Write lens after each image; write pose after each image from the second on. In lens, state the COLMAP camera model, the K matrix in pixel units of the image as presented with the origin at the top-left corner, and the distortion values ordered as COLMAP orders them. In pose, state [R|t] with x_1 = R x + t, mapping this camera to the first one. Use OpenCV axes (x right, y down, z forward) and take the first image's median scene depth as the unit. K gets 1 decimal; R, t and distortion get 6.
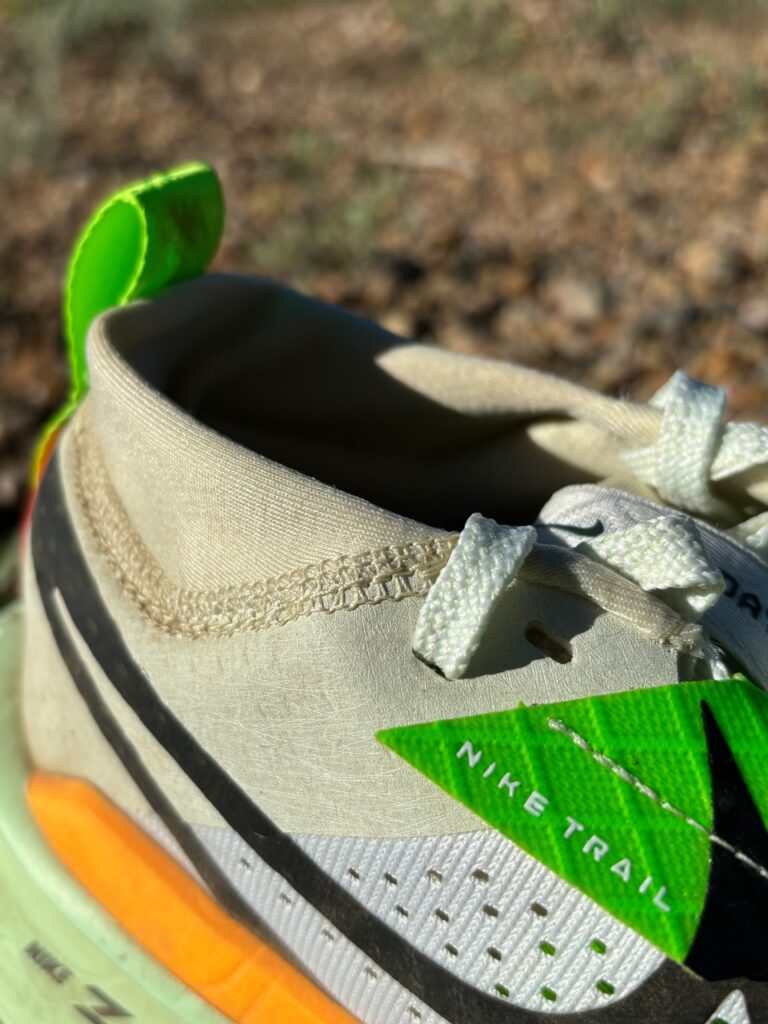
lens RADIAL K [[1057.5, 0, 384.0], [0, 1057.5, 512.0], [0, 0, 1]] dist [-0.004505, -0.031332]
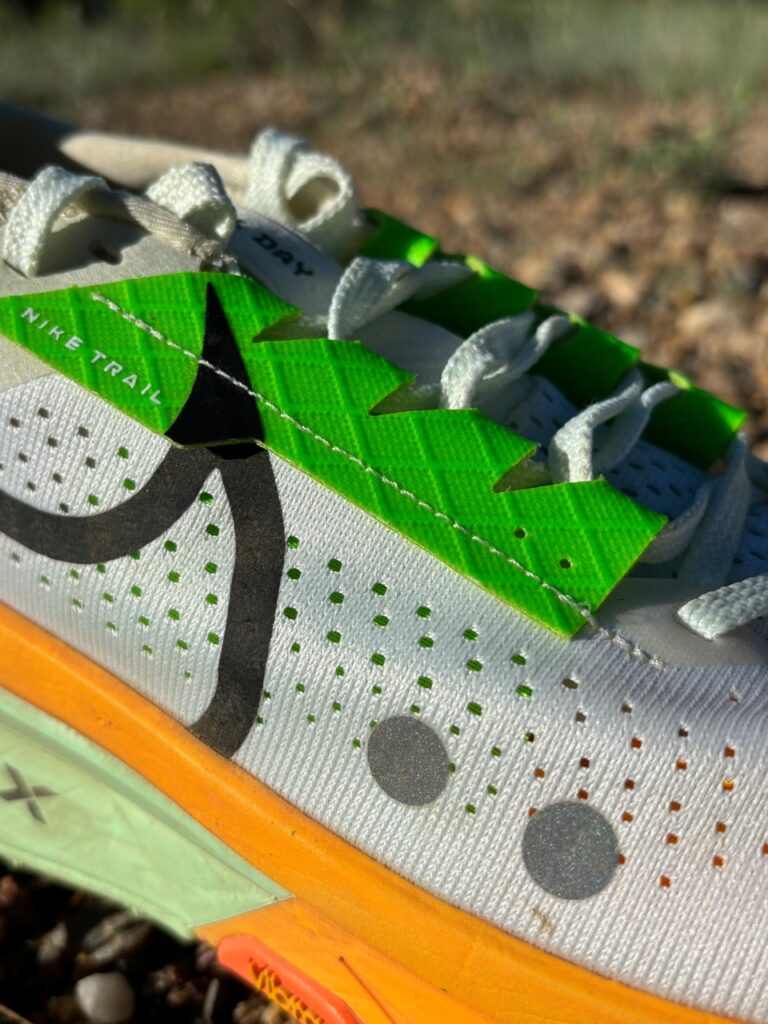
lens RADIAL K [[1057.5, 0, 384.0], [0, 1057.5, 512.0], [0, 0, 1]] dist [-0.004505, -0.031332]
pose [[0.997802, -0.008175, 0.065762, 0.442552], [0.013253, 0.996931, -0.077159, 0.592259], [-0.064929, 0.077861, 0.994848, -0.350355]]
